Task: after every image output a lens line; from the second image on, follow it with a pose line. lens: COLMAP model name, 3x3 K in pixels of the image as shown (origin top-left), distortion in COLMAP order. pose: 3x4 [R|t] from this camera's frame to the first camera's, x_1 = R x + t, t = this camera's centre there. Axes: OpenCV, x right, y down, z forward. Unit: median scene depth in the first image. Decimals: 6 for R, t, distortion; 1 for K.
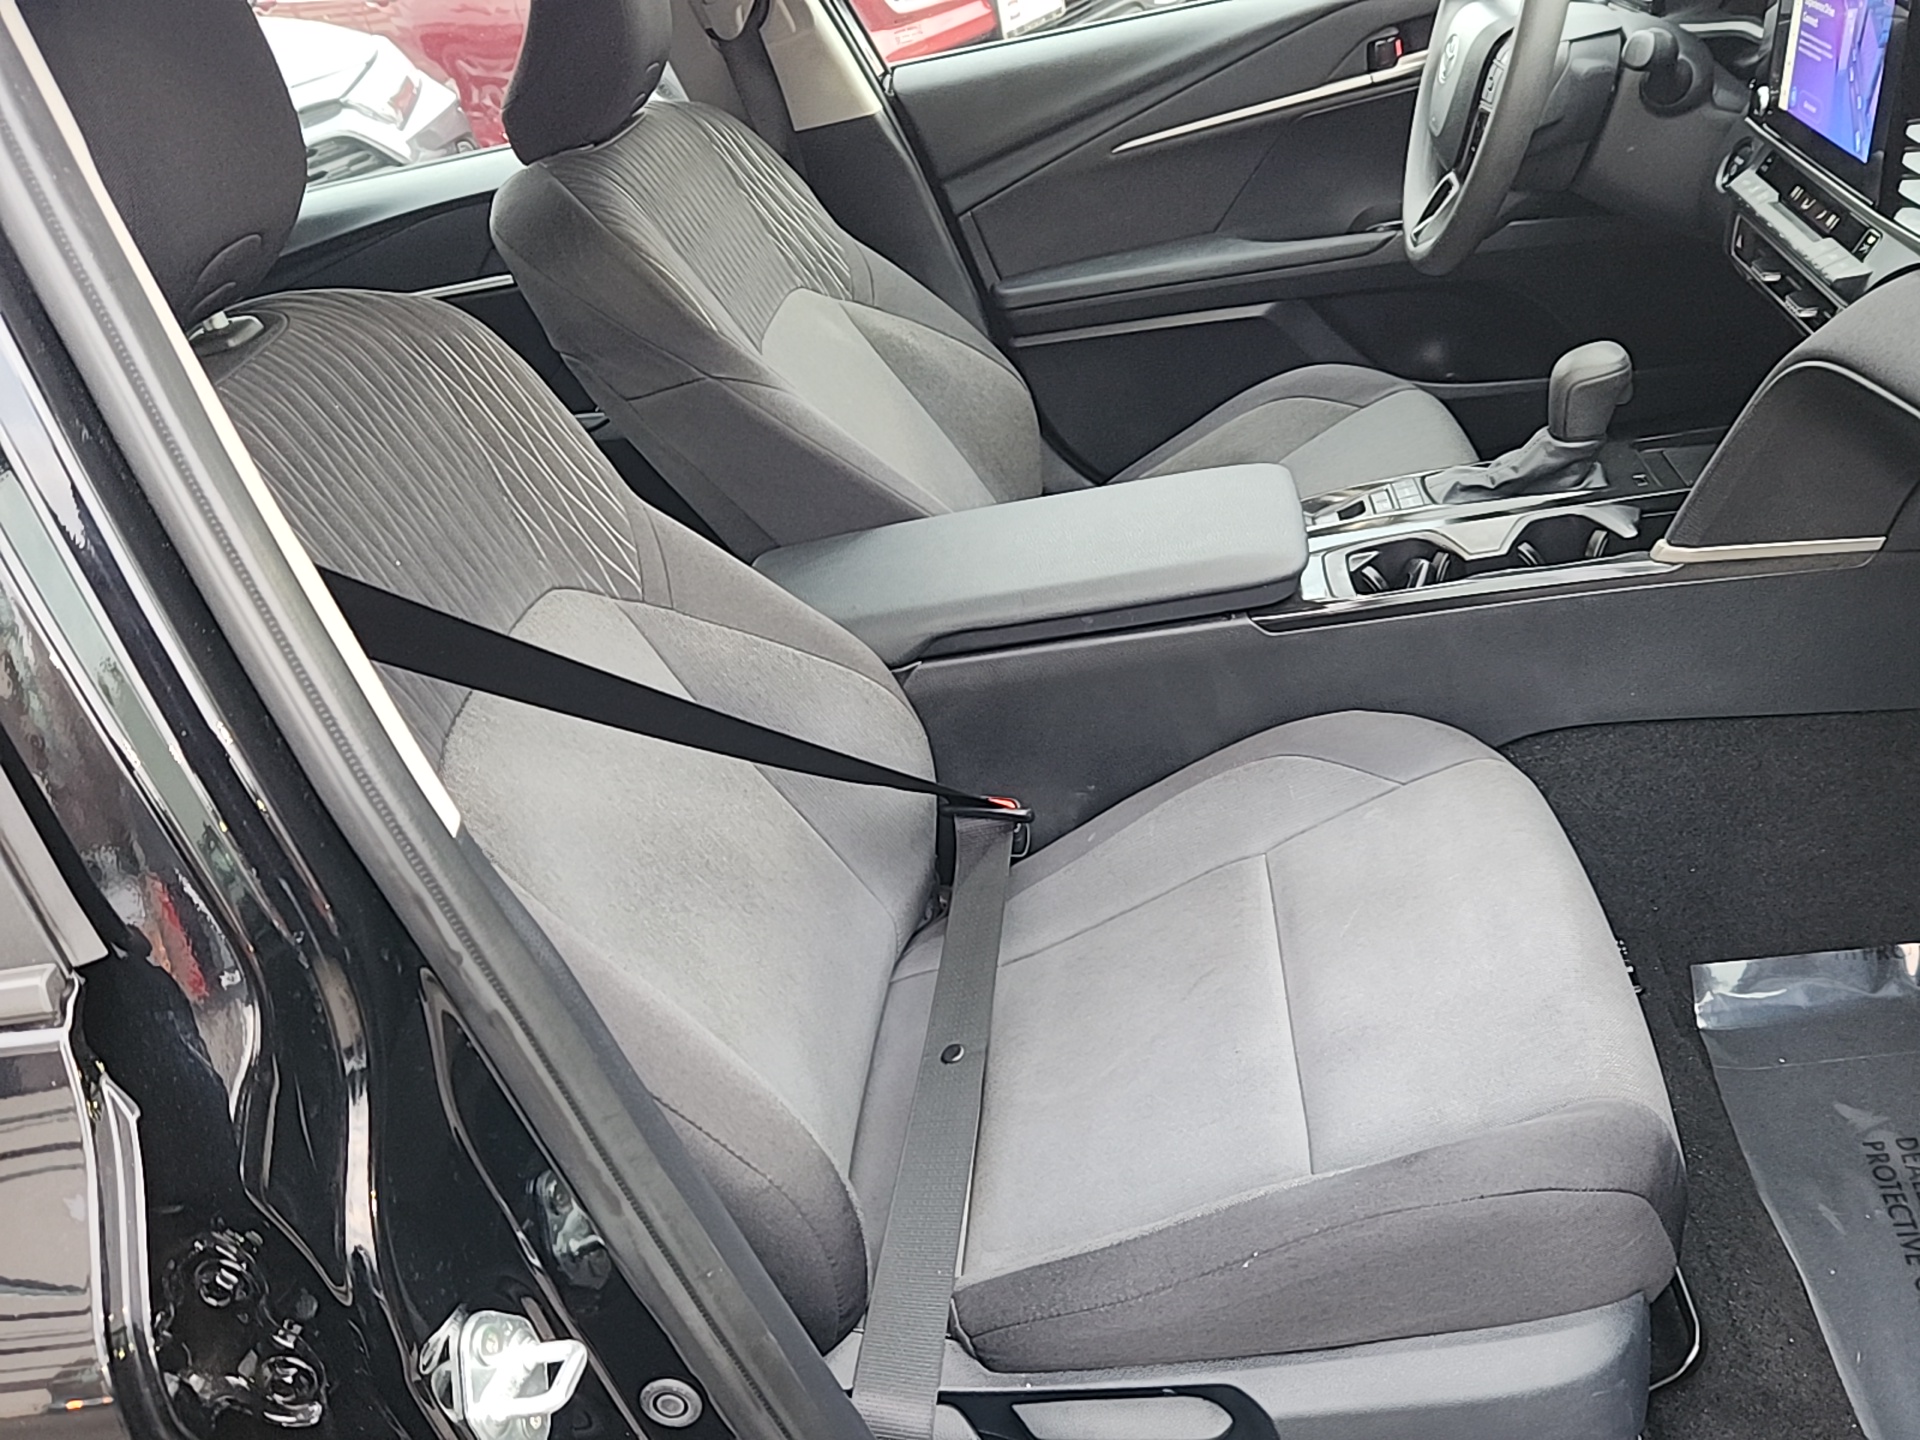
lens RADIAL K [[1678.7, 0, 960.0], [0, 1678.7, 720.0], [0, 0, 1]] dist [0.094681, -0.108380]
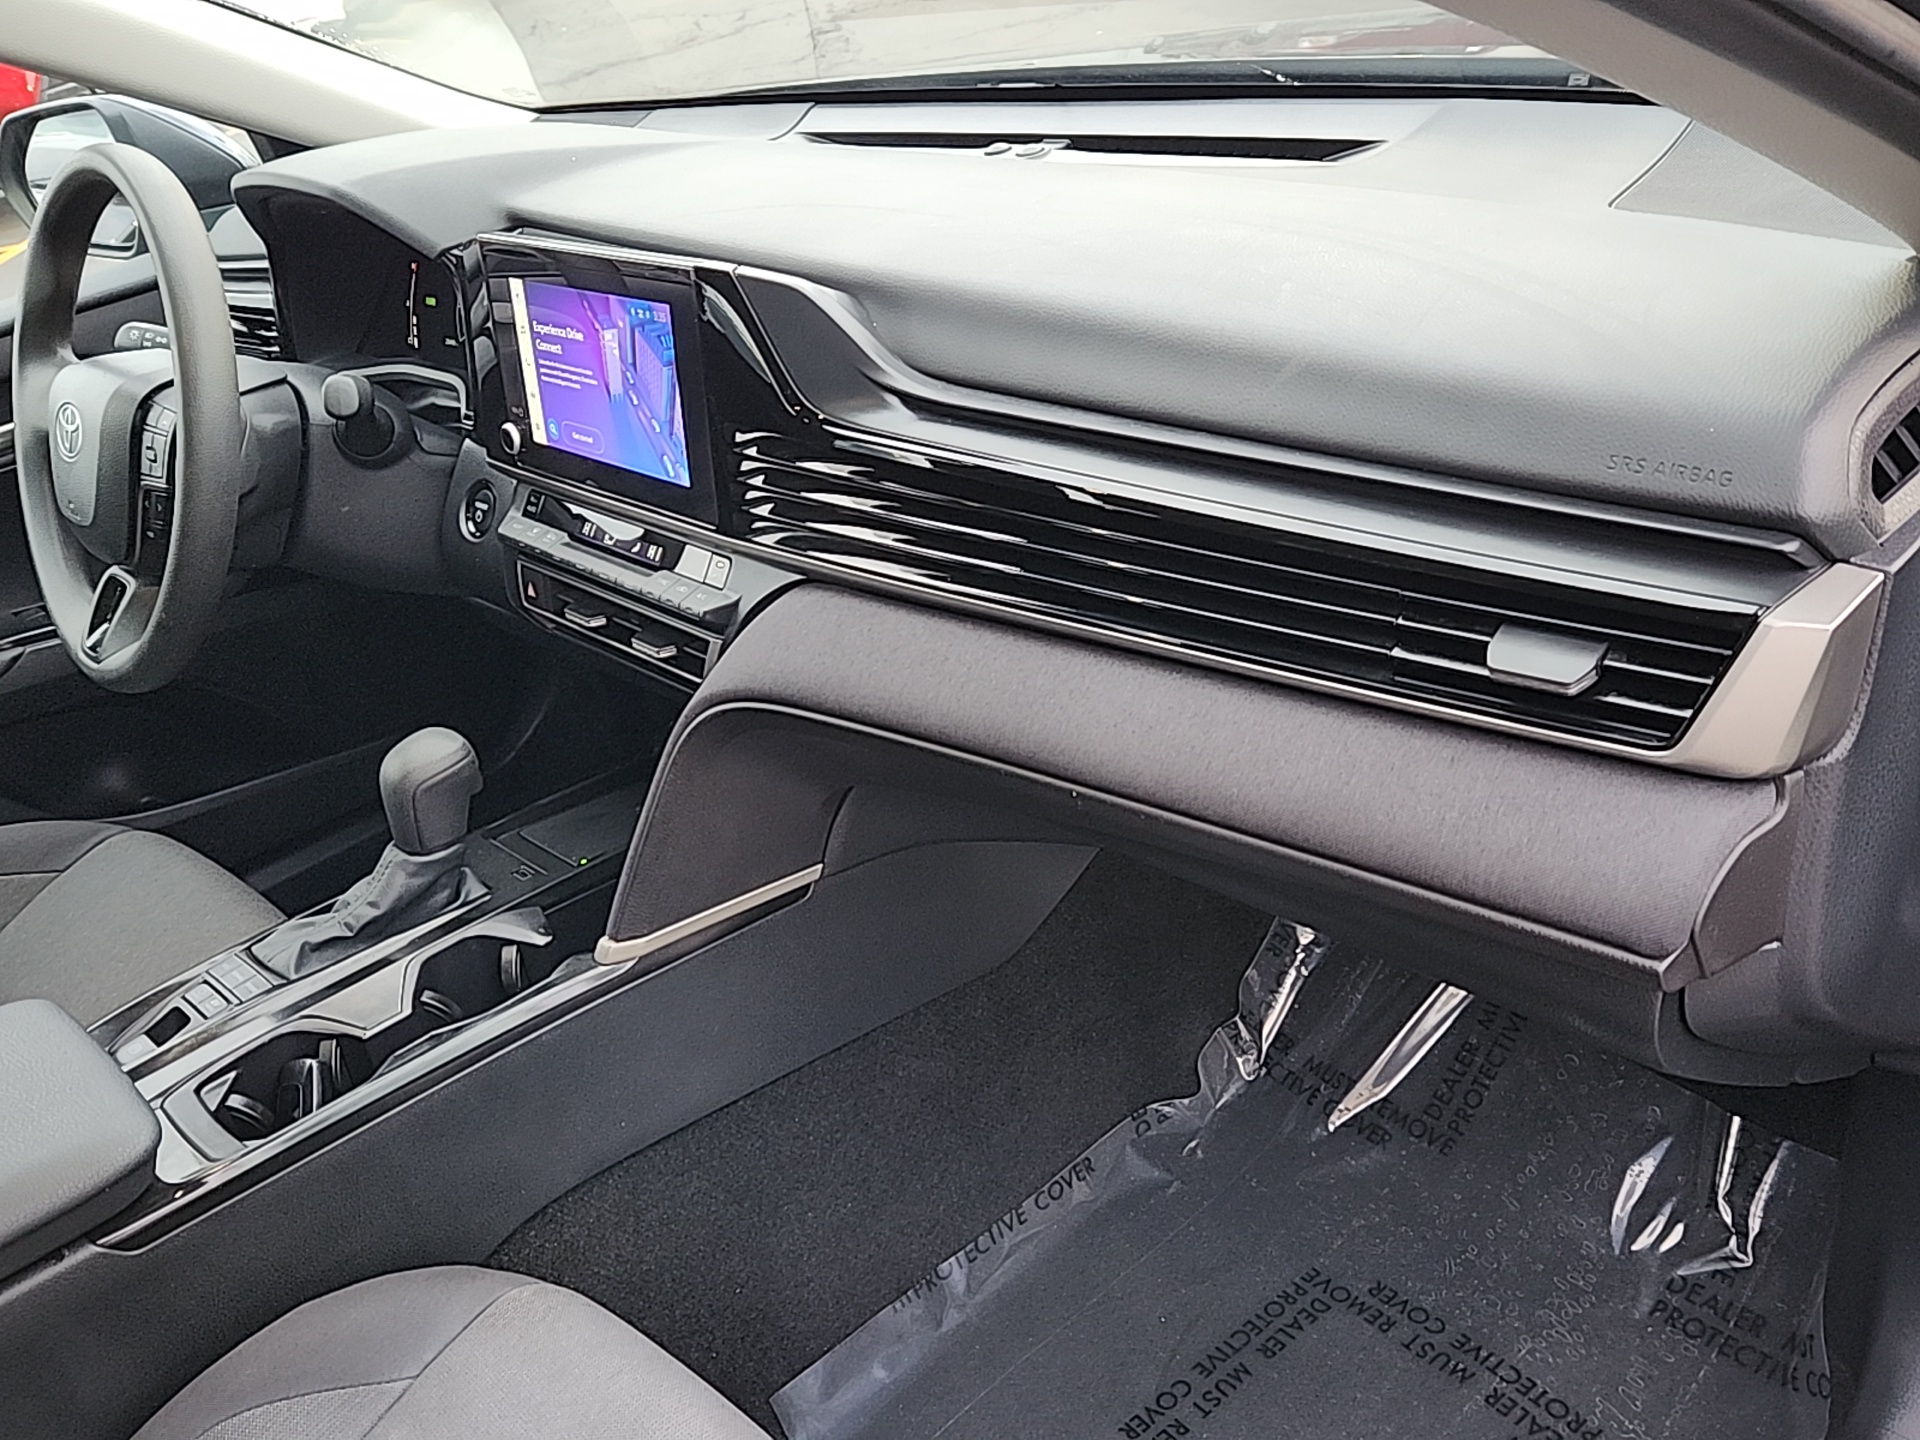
lens RADIAL K [[1678.7, 0, 960.0], [0, 1678.7, 720.0], [0, 0, 1]] dist [0.094681, -0.108380]
pose [[0.663876, -0.224527, 0.713342, -0.030571], [0.359304, 0.932322, -0.040937, -0.100694], [-0.655873, 0.283483, 0.699619, 0.261654]]
